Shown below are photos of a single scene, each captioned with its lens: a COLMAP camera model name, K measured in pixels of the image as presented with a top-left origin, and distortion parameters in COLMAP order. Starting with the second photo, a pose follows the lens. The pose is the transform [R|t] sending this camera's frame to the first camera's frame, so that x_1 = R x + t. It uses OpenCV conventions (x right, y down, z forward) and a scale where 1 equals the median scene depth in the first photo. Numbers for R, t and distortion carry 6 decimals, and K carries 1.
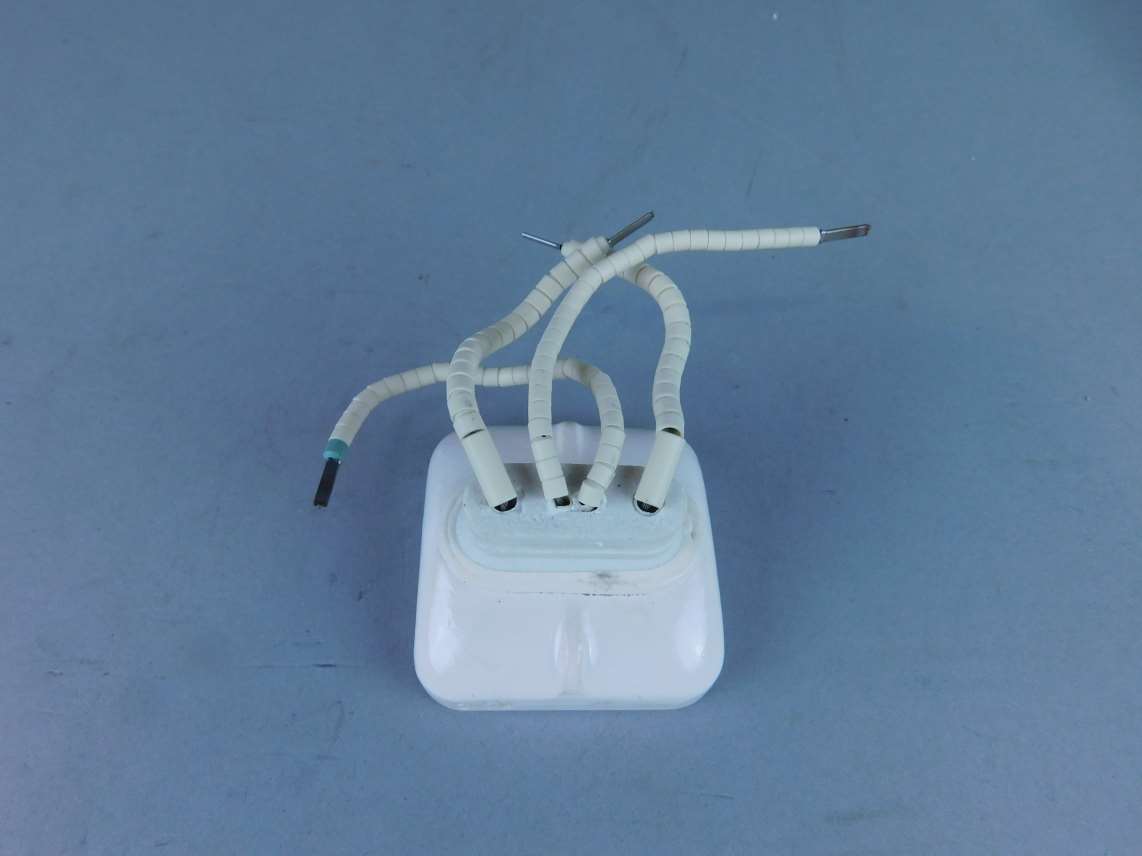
lens RADIAL K [[876.6, 0, 571.0], [0, 876.6, 428.0], [0, 0, 1]] dist [-0.004484, 0.009084]
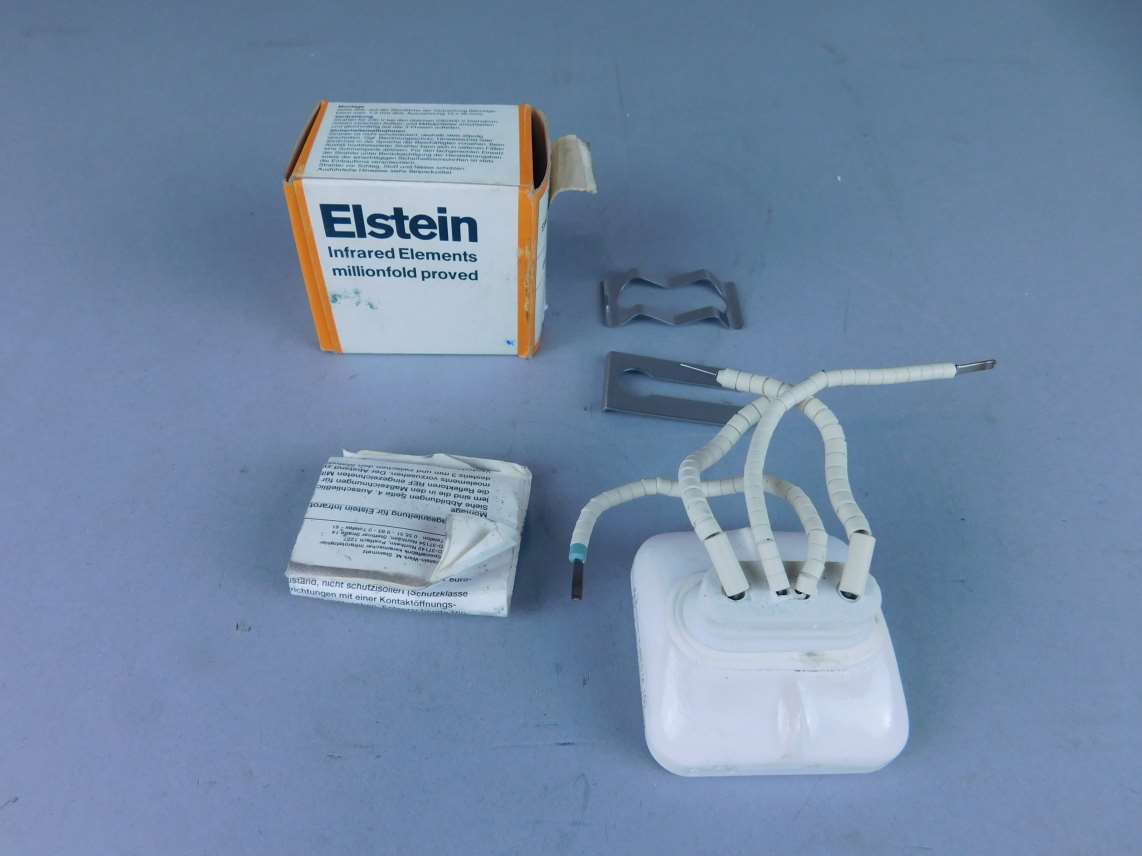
lens RADIAL K [[876.6, 0, 571.0], [0, 876.6, 428.0], [0, 0, 1]] dist [-0.004484, 0.009084]
pose [[0.998893, -0.017521, 0.043658, -0.331562], [0.022856, 0.991912, -0.124851, 0.004438], [-0.041118, 0.125710, 0.991215, -0.202053]]
